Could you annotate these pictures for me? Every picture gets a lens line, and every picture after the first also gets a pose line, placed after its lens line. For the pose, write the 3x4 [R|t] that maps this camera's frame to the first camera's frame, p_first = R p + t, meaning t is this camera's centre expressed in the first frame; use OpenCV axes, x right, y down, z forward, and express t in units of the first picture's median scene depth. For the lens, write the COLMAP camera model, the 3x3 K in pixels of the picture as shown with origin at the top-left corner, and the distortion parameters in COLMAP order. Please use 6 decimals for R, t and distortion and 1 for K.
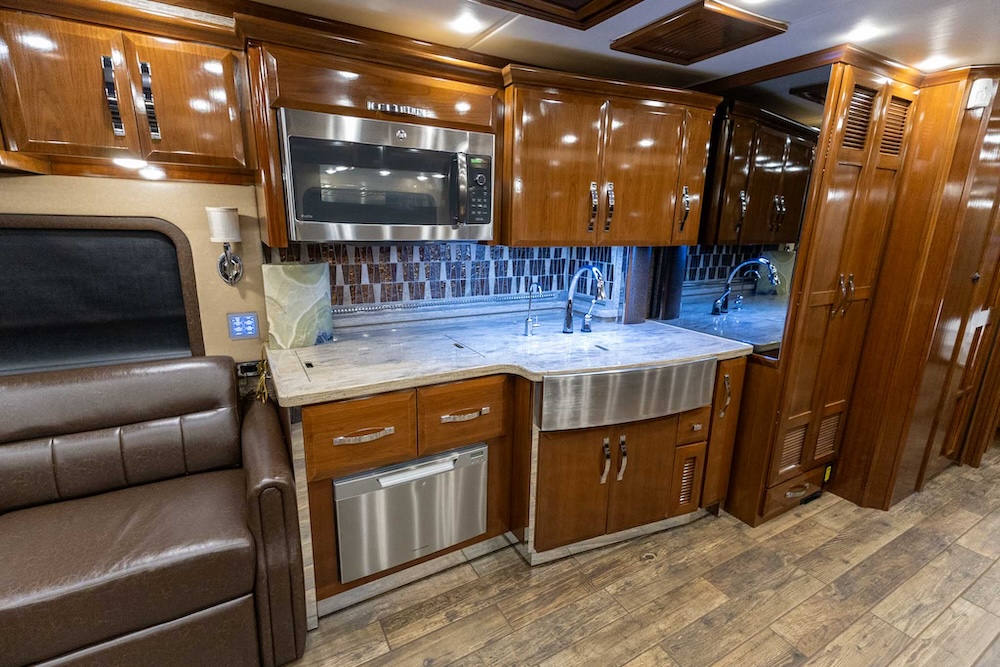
lens RADIAL K [[459.6, 0, 495.0], [0, 459.6, 332.9], [0, 0, 1]] dist [0.036047, -0.012175]
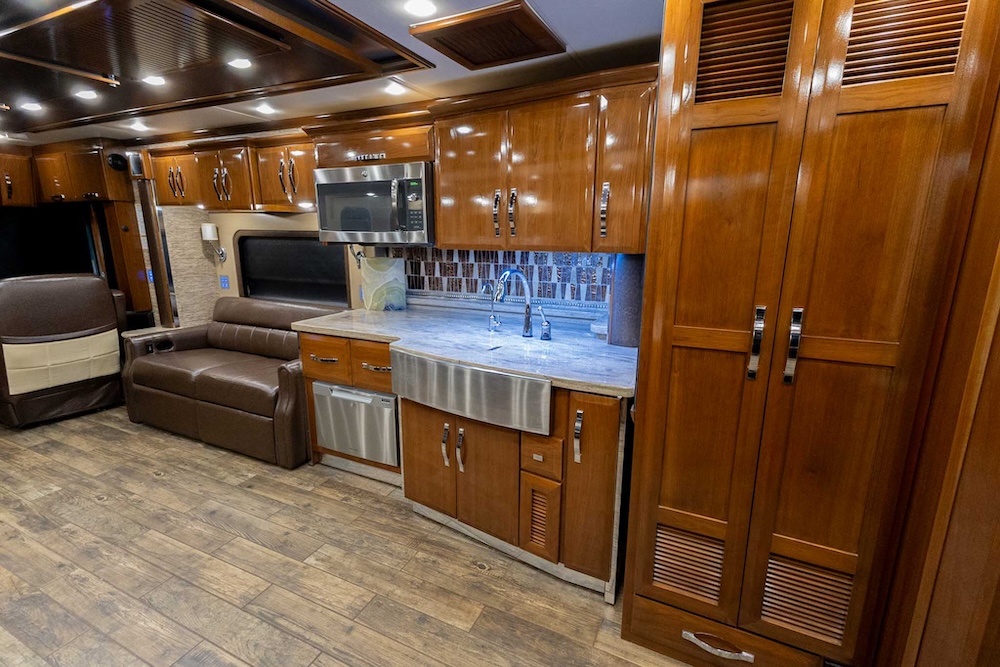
lens RADIAL K [[459.6, 0, 495.0], [0, 459.6, 332.9], [0, 0, 1]] dist [0.036047, -0.012175]
pose [[0.564098, 0.160140, -0.810030, 1.068844], [-0.186547, 0.980365, 0.063905, -0.068332], [0.804359, 0.115060, 0.582896, 0.399529]]
